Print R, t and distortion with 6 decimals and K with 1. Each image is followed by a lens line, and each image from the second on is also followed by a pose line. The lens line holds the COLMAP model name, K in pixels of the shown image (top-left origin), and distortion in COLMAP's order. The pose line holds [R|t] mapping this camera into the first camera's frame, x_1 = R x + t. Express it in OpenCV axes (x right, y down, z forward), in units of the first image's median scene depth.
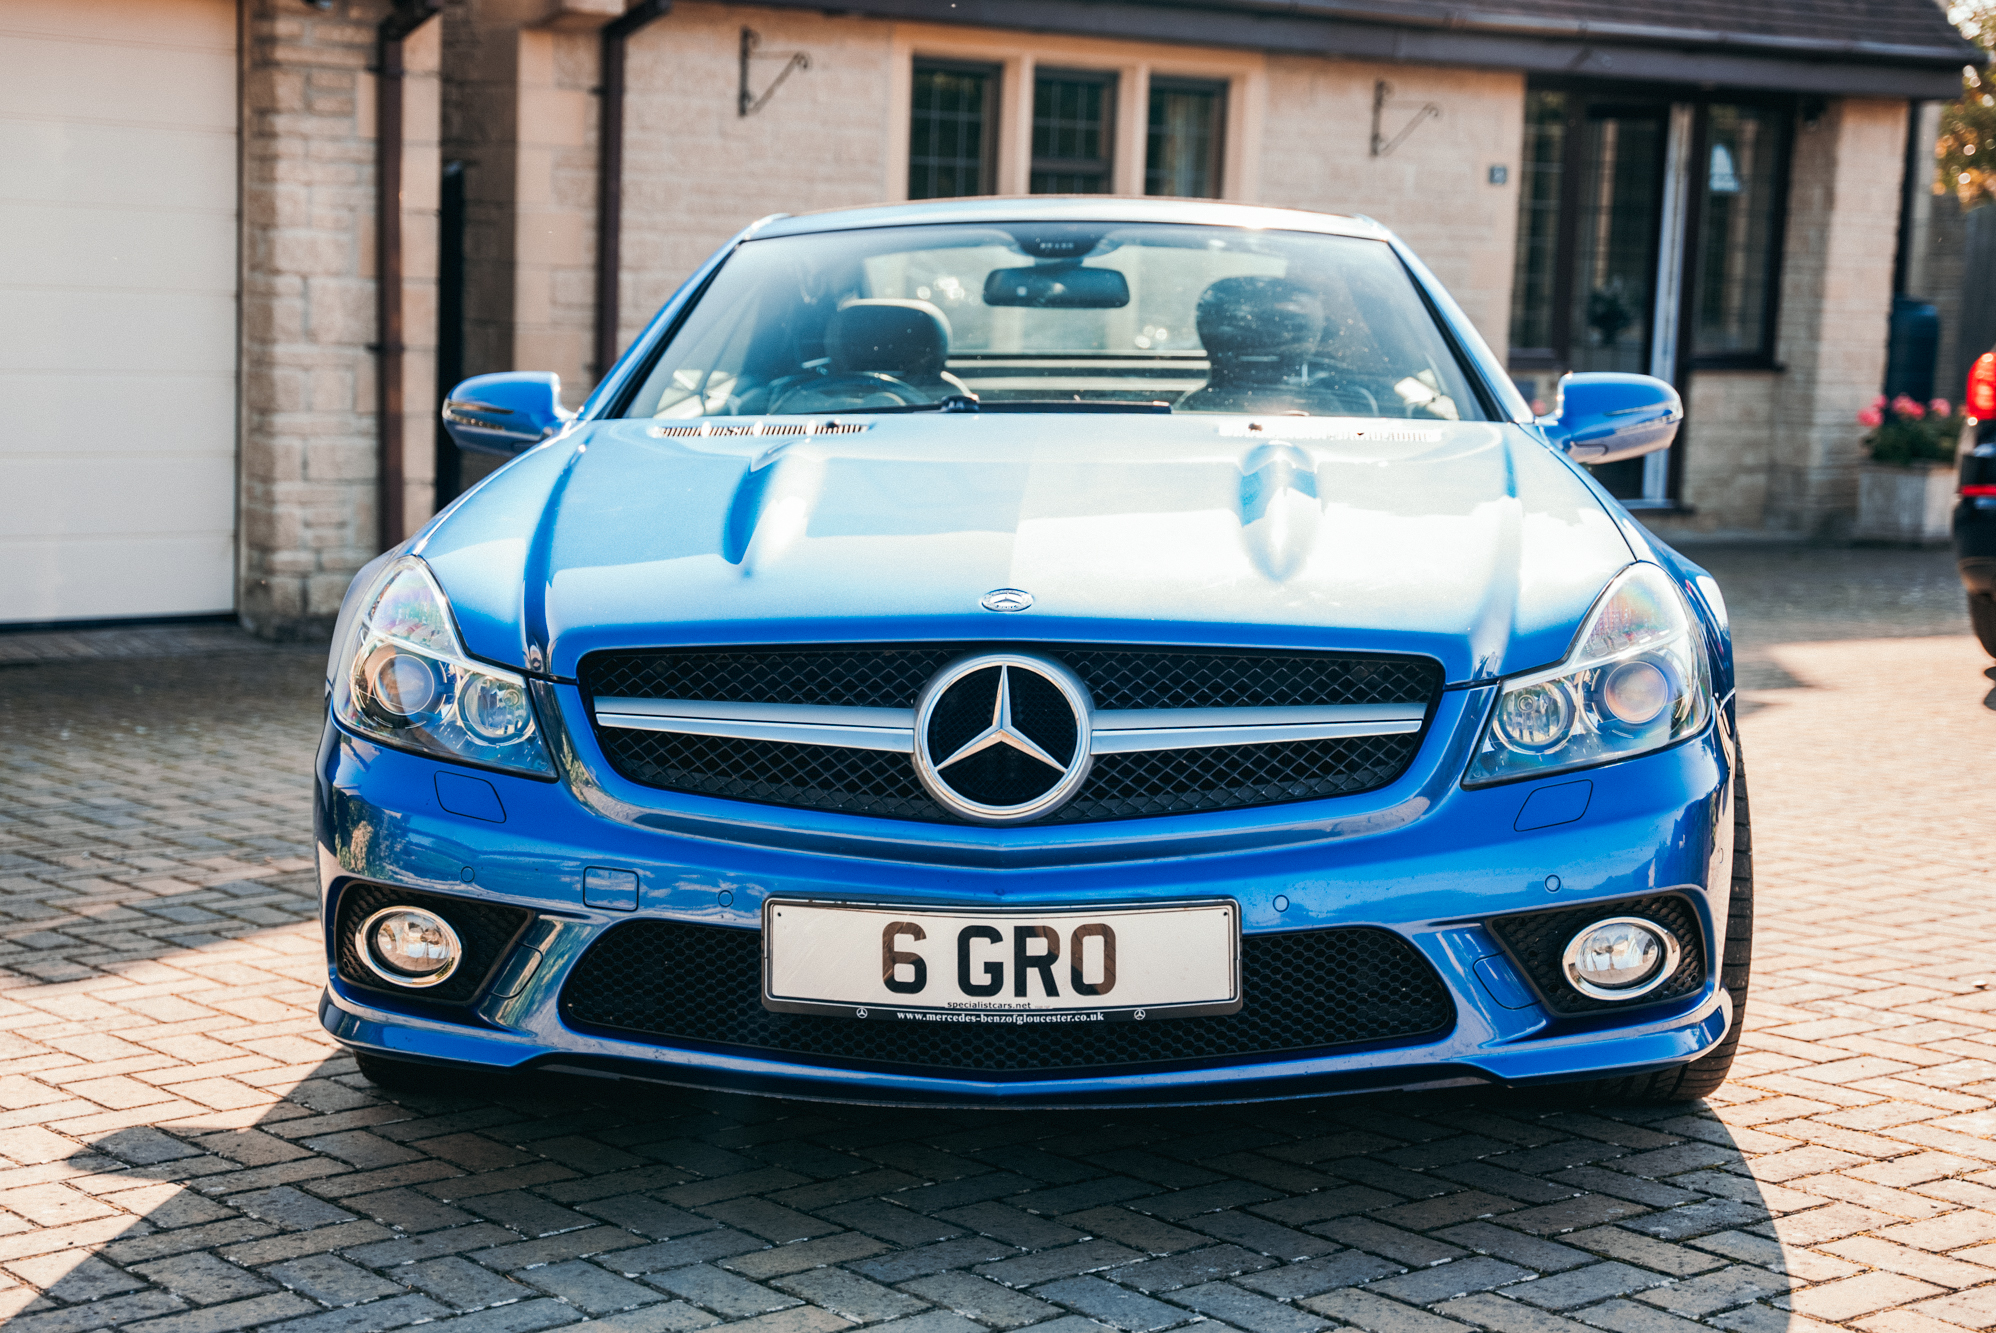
lens RADIAL K [[3146.1, 0, 998.0], [0, 3146.1, 666.5], [0, 0, 1]] dist [0.181668, -0.108226]
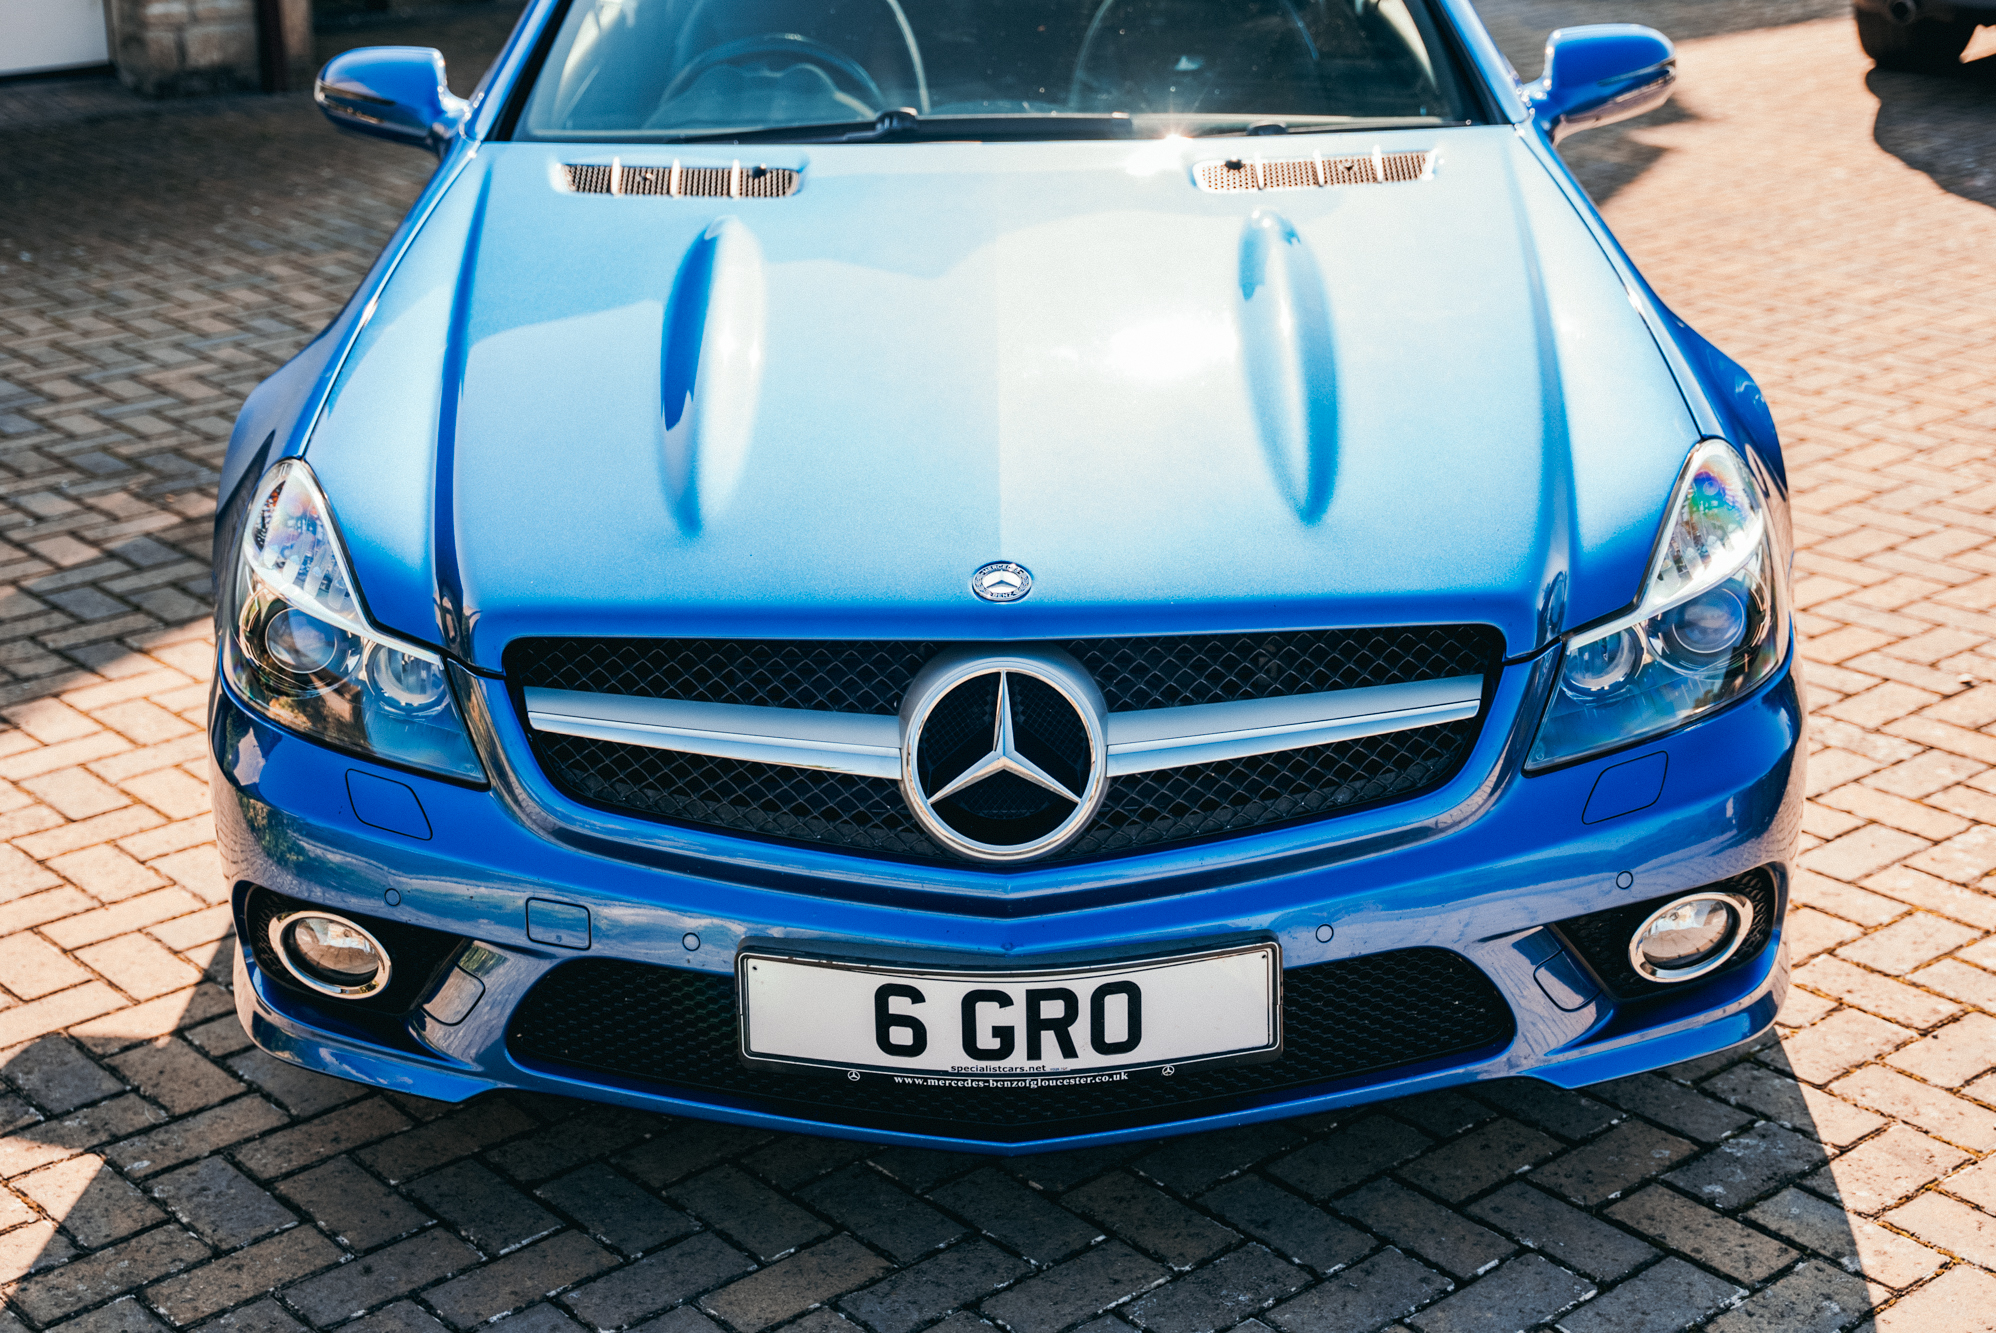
lens RADIAL K [[2926.6, 0, 978.2], [0, 2926.6, 664.4], [0, 0, 1]] dist [0.092917, 0.106871]
pose [[0.998990, -0.031832, 0.031713, -0.029510], [0.023440, 0.971326, 0.236594, -0.187932], [-0.038335, -0.235612, 0.971091, 0.219425]]
